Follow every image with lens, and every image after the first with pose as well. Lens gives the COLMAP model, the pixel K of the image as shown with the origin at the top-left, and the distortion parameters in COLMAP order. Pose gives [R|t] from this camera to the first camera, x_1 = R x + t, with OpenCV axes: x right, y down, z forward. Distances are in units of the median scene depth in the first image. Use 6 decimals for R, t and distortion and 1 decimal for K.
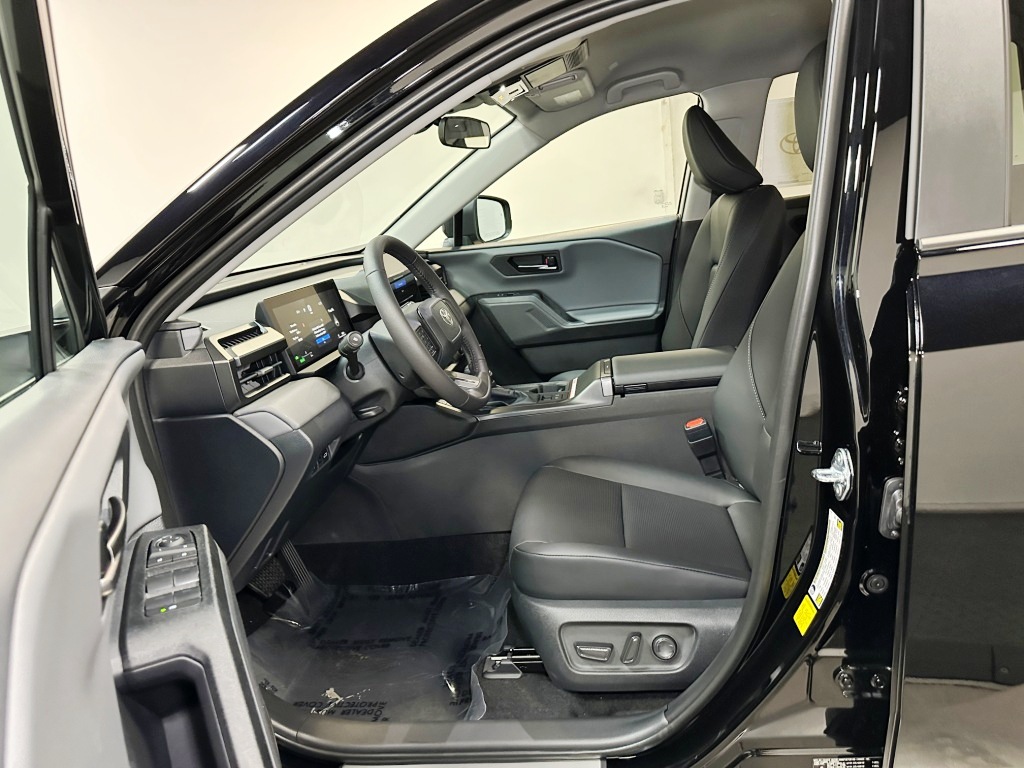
lens RADIAL K [[713.3, 0, 512.0], [0, 713.3, 384.0], [0, 0, 1]] dist [0.098462, -0.146000]
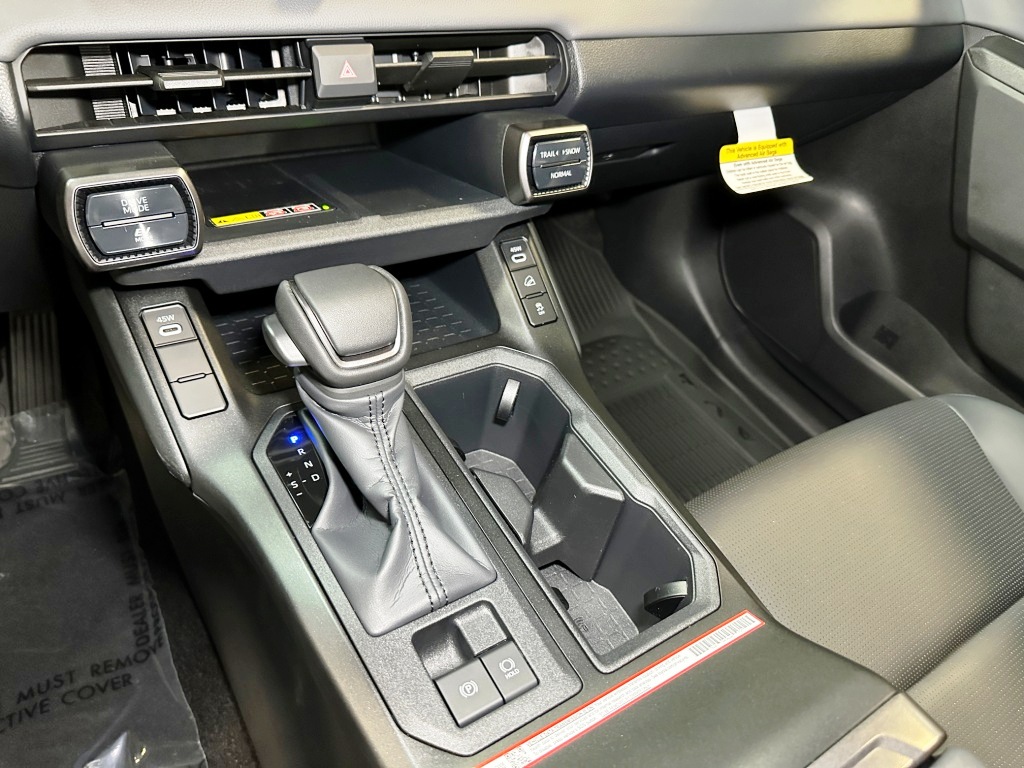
lens RADIAL K [[747.4, 0, 526.4], [0, 747.4, 381.7], [0, 0, 1]] dist [0.077805, -0.111554]
pose [[0.605568, 0.691510, -0.393828, 0.067567], [-0.436979, 0.702551, 0.561668, -0.115908], [0.665084, -0.168033, 0.727618, 0.609340]]
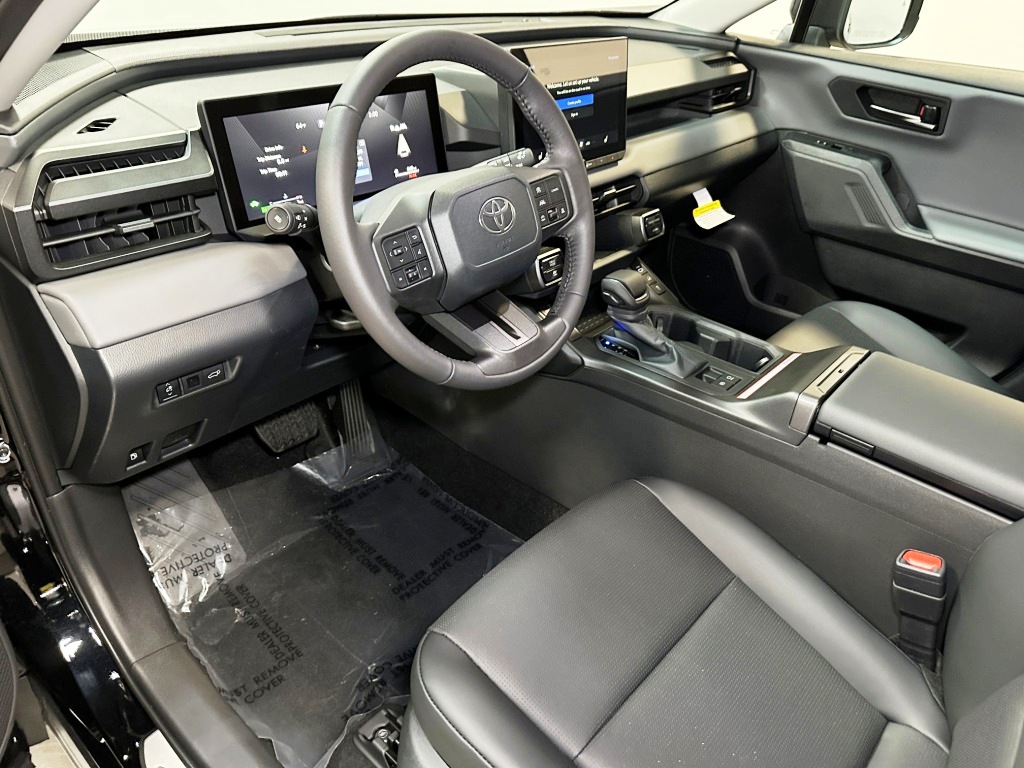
lens RADIAL K [[722.0, 0, 512.0], [0, 722.0, 384.0], [0, 0, 1]] dist [0.065492, -0.081962]
pose [[0.807768, 0.448263, -0.382846, 0.105956], [-0.294357, 0.869391, 0.396880, -0.116685], [0.510750, -0.207893, 0.834215, 0.288561]]
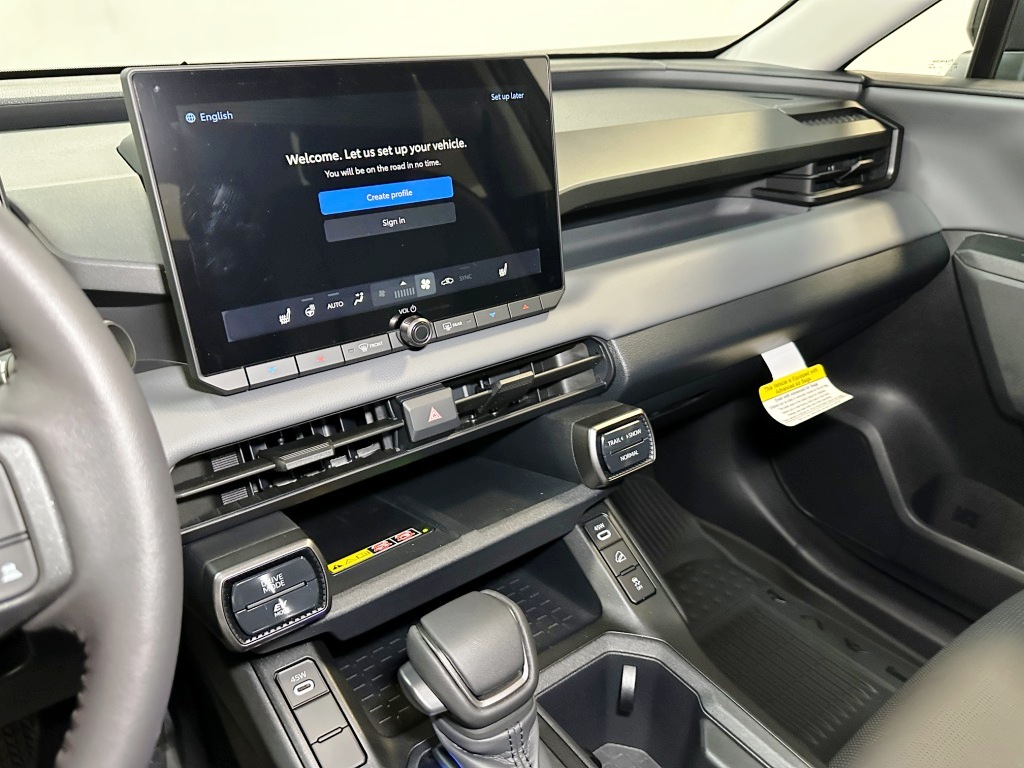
lens RADIAL K [[730.9, 0, 515.8], [0, 730.9, 381.8], [0, 0, 1]] dist [0.156285, -0.287747]
pose [[0.679414, 0.420695, -0.601177, 0.051034], [-0.250256, 0.903046, 0.349113, -0.133459], [0.689760, -0.086744, 0.718823, 0.595159]]
